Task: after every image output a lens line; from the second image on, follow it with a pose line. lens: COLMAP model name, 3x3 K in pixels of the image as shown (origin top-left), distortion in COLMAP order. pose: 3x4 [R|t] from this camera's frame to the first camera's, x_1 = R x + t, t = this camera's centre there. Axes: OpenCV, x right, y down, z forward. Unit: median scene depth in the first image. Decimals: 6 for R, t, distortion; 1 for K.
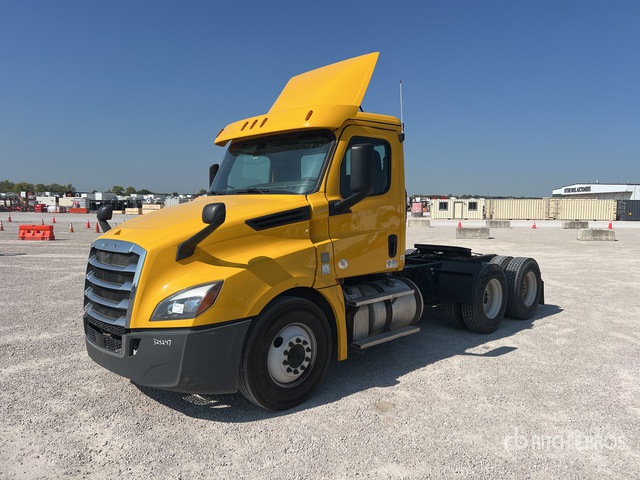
lens RADIAL K [[506.3, 0, 320.8], [0, 506.3, 238.6], [0, 0, 1]] dist [0.008525, -0.000169]
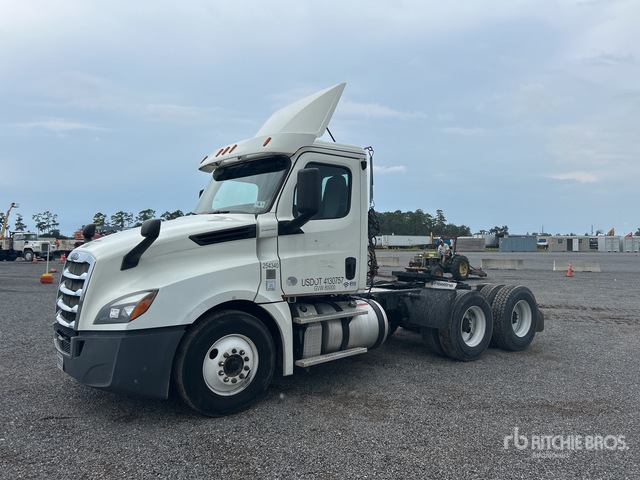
lens RADIAL K [[506.3, 0, 320.8], [0, 506.3, 238.6], [0, 0, 1]] dist [0.008525, -0.000169]
pose [[0.994997, 0.027605, -0.096014, 0.220316], [-0.033172, 0.997830, -0.056882, 0.020656], [0.094235, 0.059782, 0.993753, -0.050480]]
